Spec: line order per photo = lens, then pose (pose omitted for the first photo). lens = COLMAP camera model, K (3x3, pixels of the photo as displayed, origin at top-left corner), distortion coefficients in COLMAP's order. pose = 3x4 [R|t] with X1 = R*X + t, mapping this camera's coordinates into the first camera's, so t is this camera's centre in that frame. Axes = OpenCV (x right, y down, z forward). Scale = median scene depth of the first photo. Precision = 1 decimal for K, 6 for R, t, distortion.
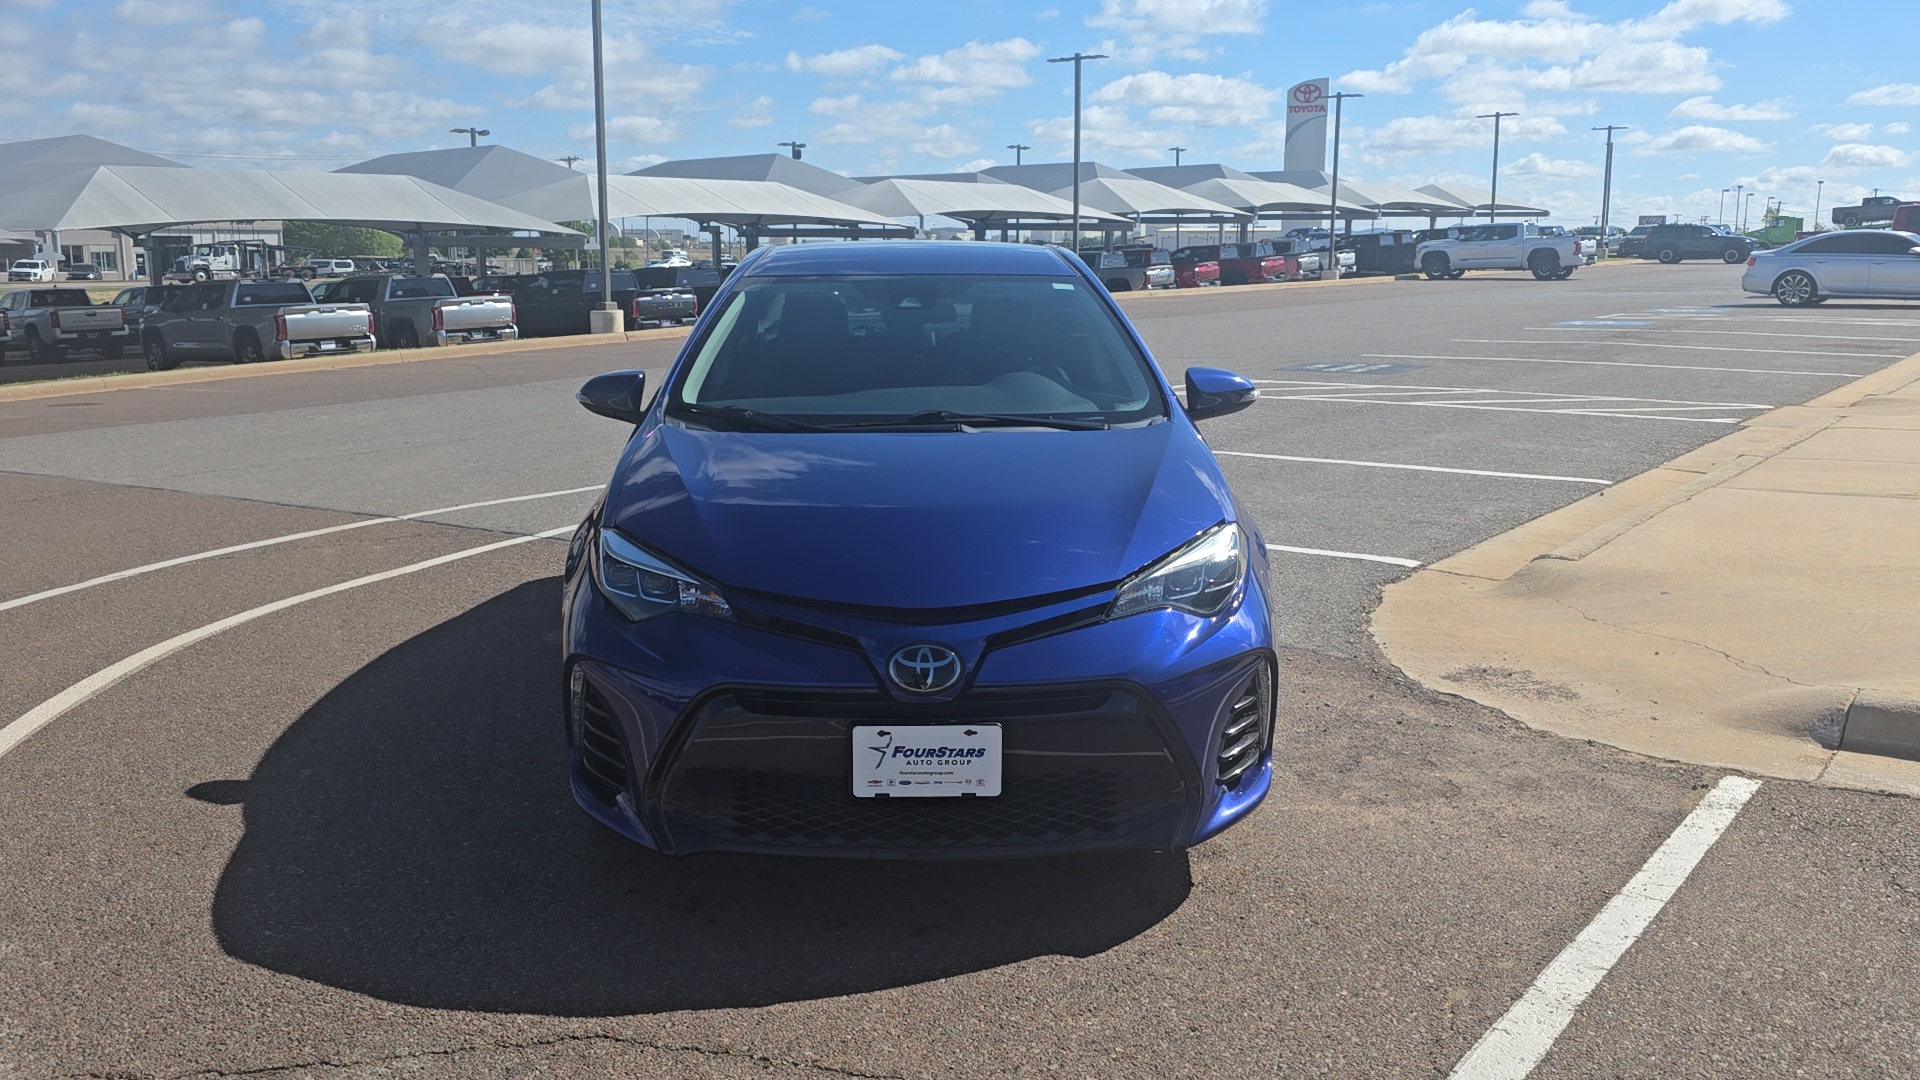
lens RADIAL K [[1596.7, 0, 956.2], [0, 1596.7, 528.7], [0, 0, 1]] dist [0.016590, -0.012075]
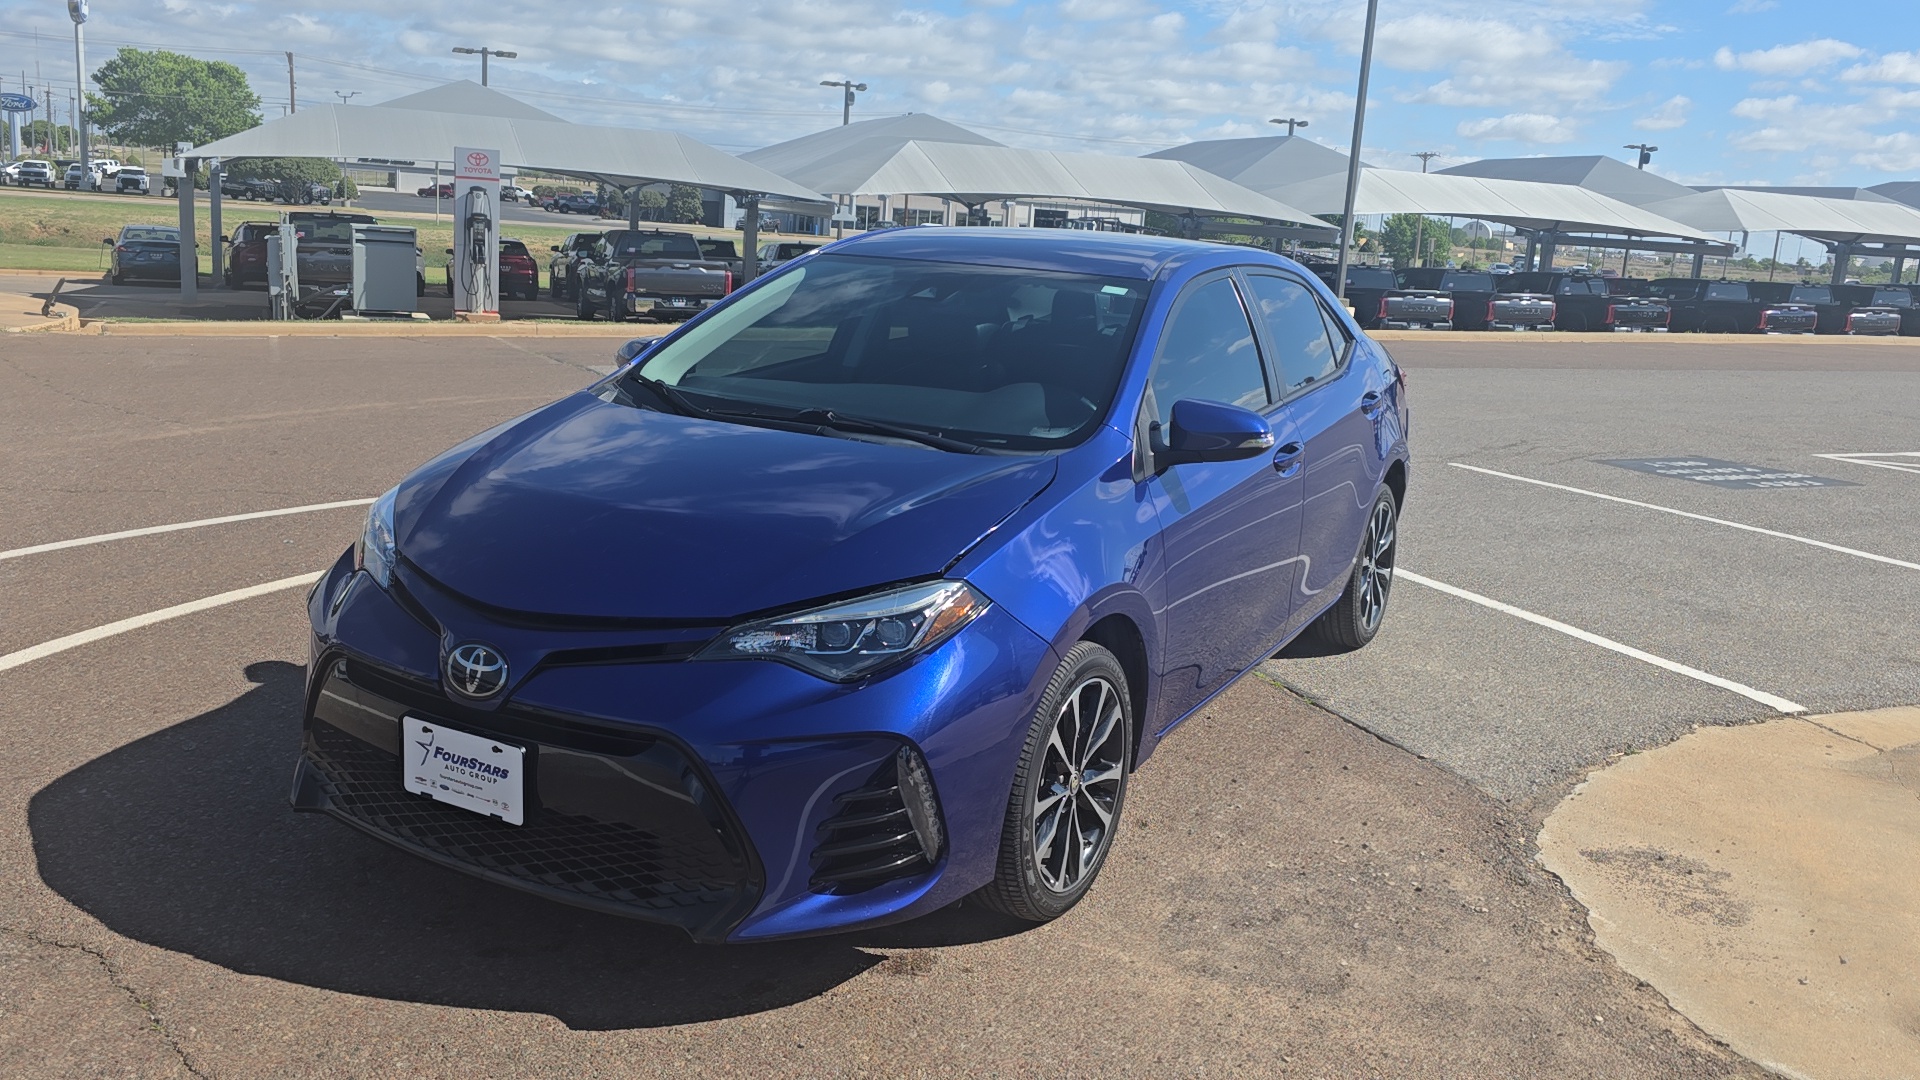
lens RADIAL K [[1596.7, 0, 951.0], [0, 1596.7, 530.0], [0, 0, 1]] dist [0.016590, -0.012075]
pose [[0.862984, 0.155137, -0.480824, 0.406037], [-0.153141, 0.987239, 0.043673, -0.047452], [0.481463, 0.035945, 0.875729, 0.196708]]
